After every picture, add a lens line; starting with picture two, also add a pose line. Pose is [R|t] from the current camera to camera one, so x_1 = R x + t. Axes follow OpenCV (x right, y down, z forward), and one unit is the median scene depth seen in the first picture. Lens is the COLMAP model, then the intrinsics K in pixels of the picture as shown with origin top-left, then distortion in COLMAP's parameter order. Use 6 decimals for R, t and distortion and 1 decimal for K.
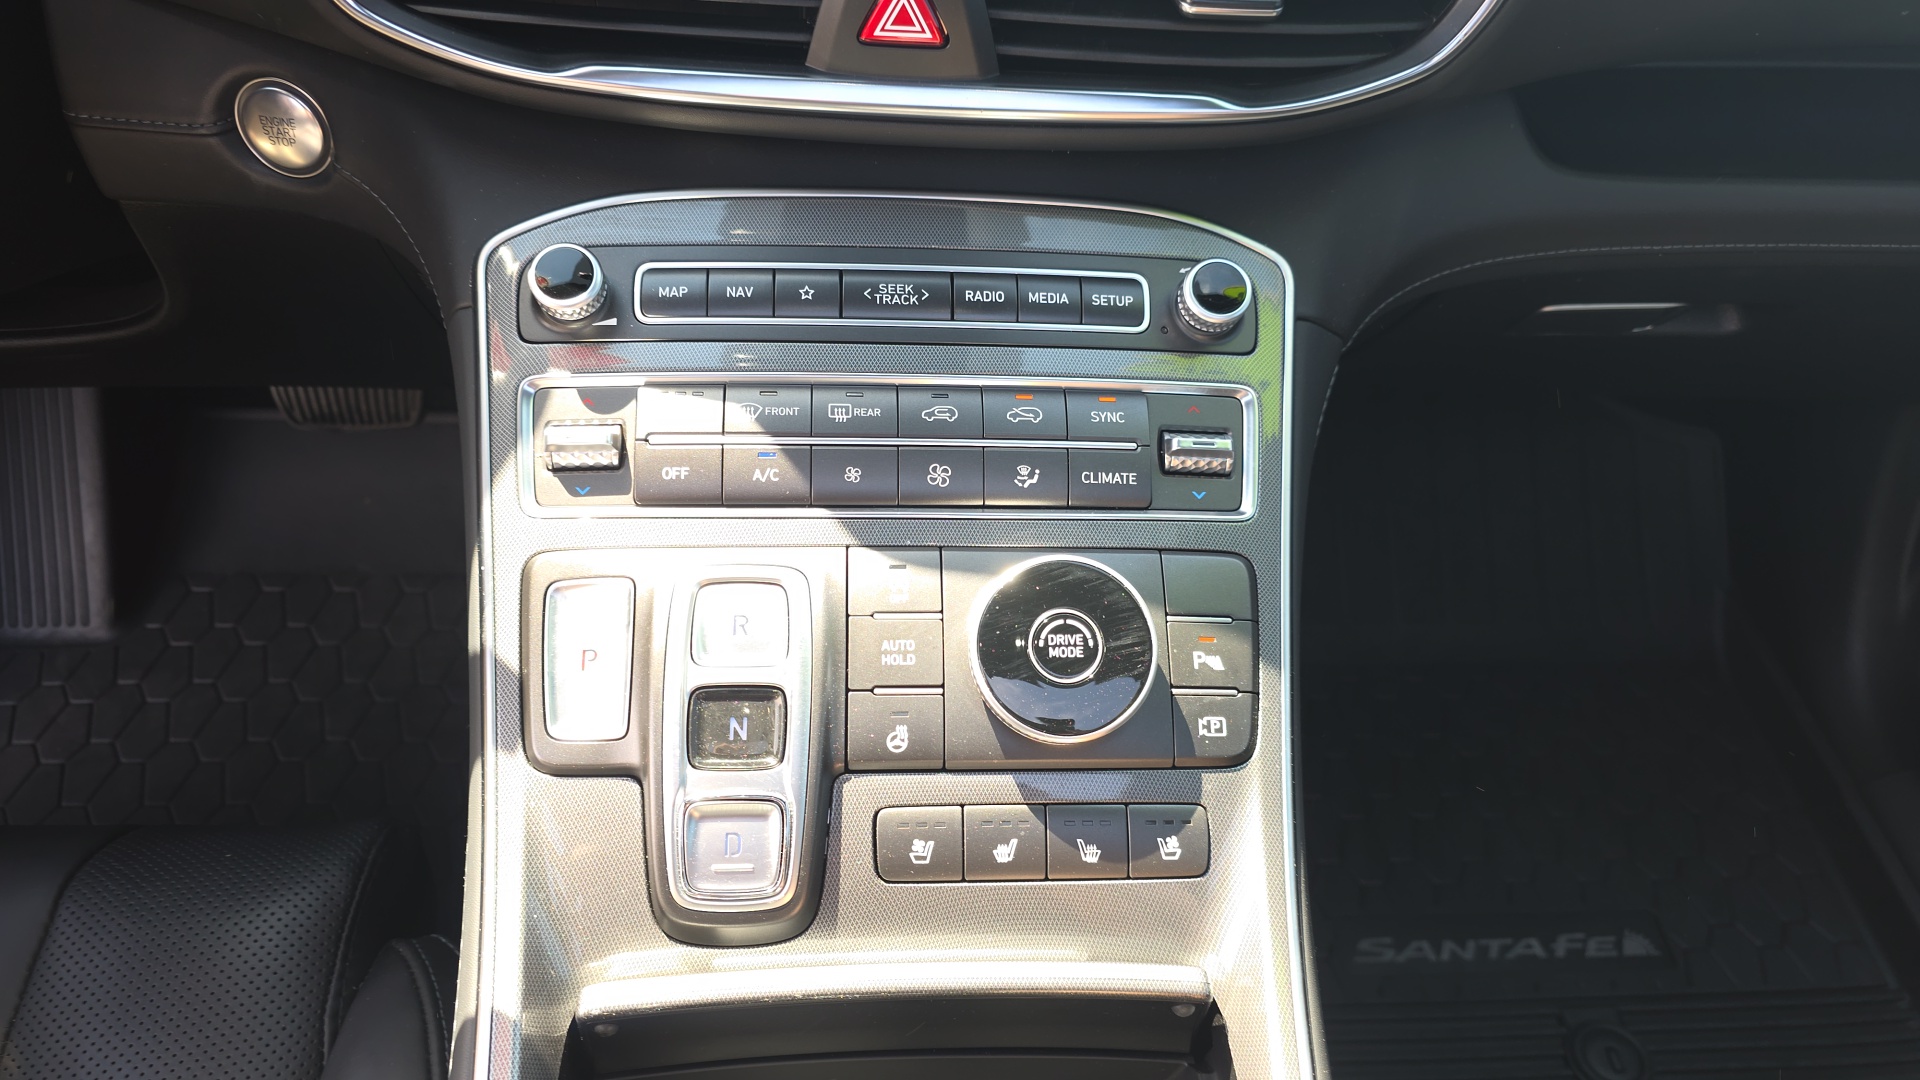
lens RADIAL K [[1318.5, 0, 962.5], [0, 1318.5, 564.7], [0, 0, 1]] dist [0.048047, -0.058749]
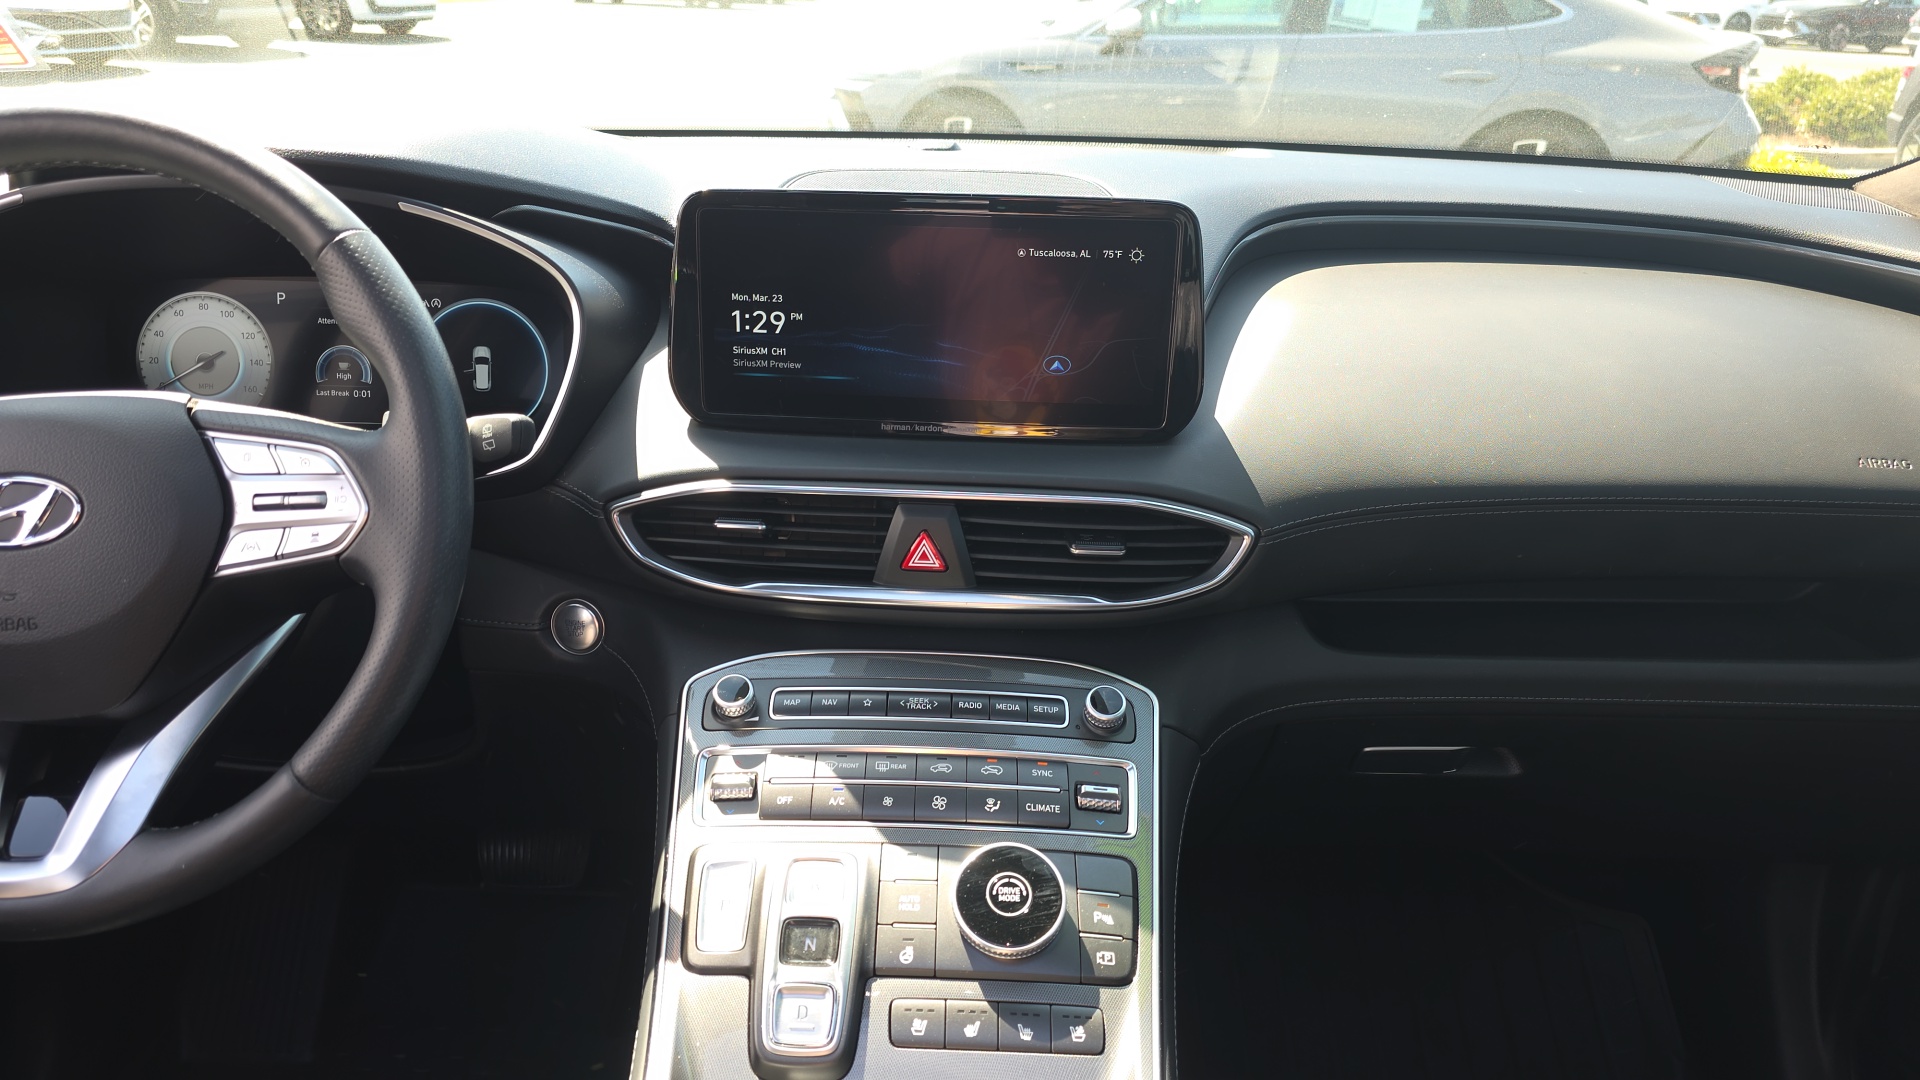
lens RADIAL K [[1291.7, 0, 935.8], [0, 1291.7, 531.1], [0, 0, 1]] dist [0.080584, -0.114415]
pose [[0.996483, -0.011796, -0.082964, 0.119548], [-0.027167, 0.891097, -0.452999, 0.373438], [0.079273, 0.453659, 0.887642, -0.626127]]
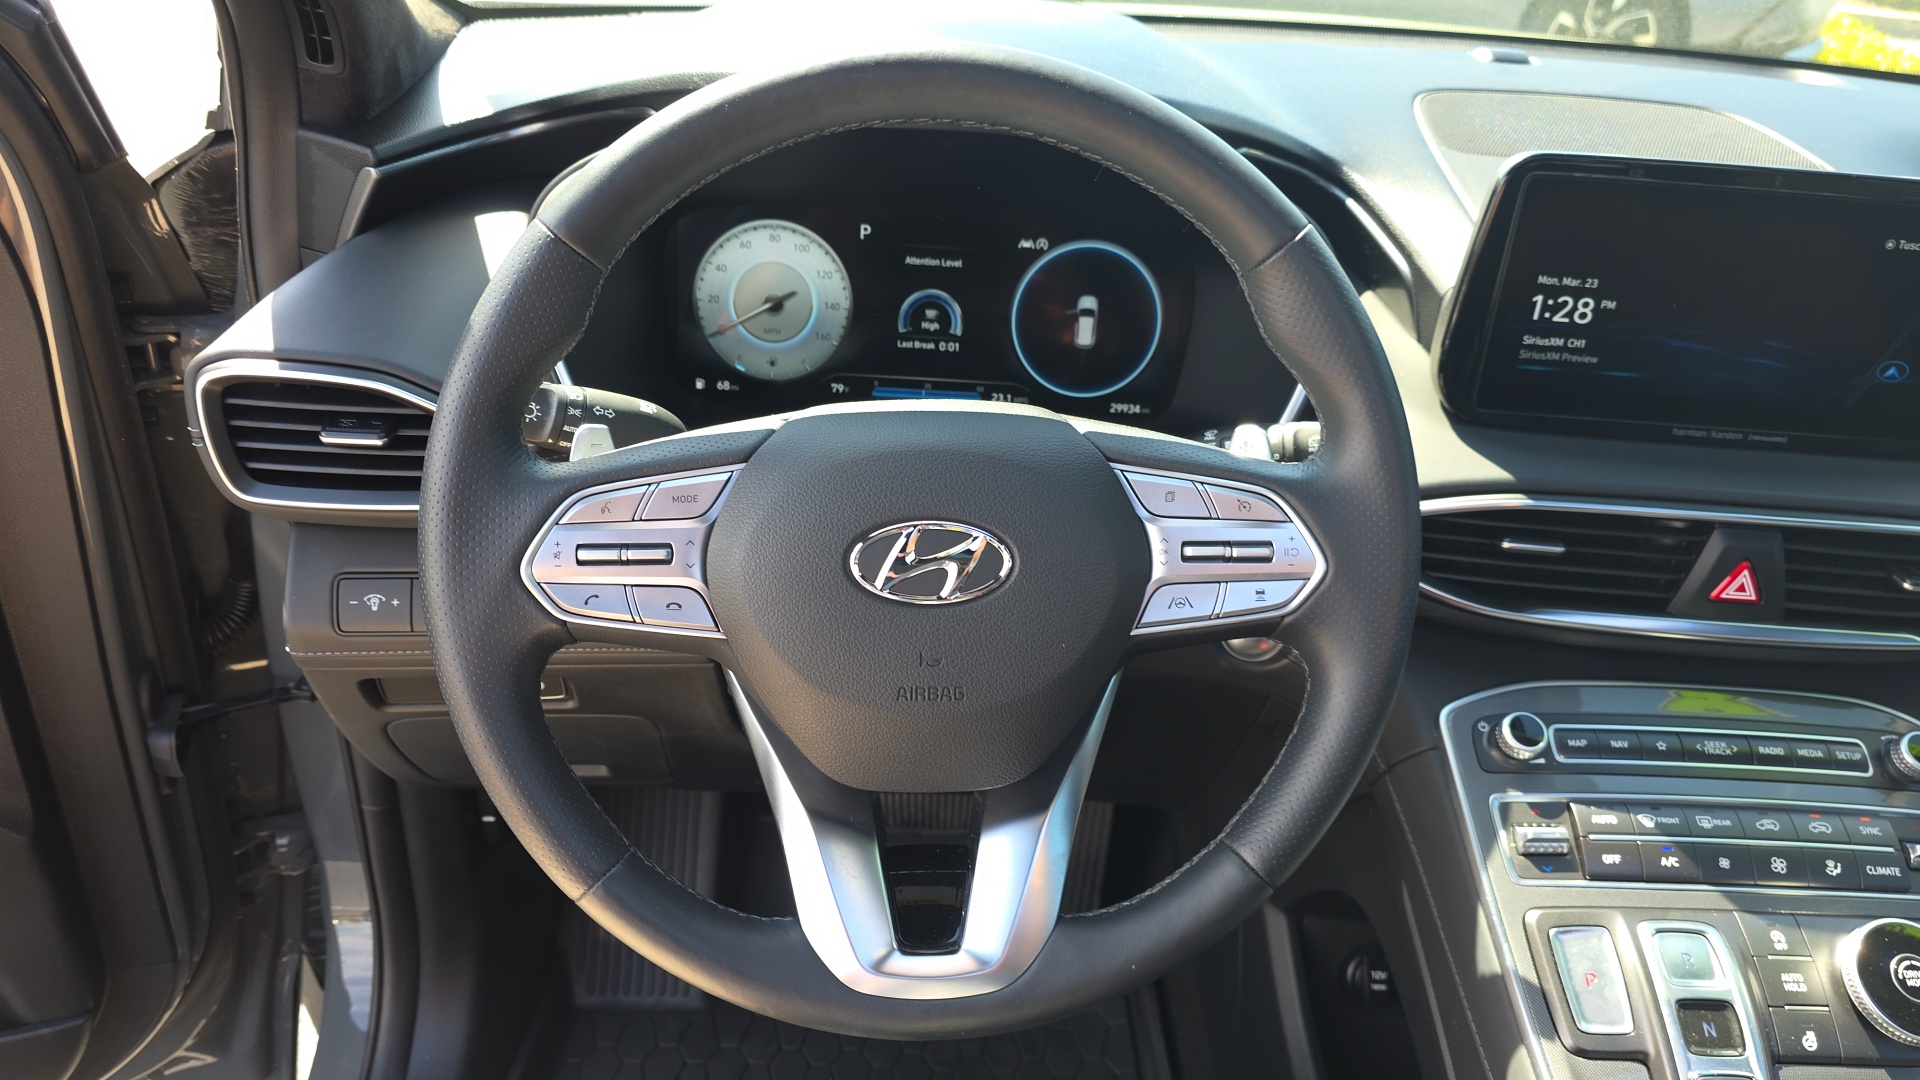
lens RADIAL K [[1318.5, 0, 962.5], [0, 1318.5, 564.7], [0, 0, 1]] dist [0.048047, -0.058749]
pose [[0.999513, 0.024048, -0.019865, -0.953395], [-0.029119, 0.947675, -0.317905, 0.121510], [0.011181, 0.318328, 0.947915, -0.598243]]
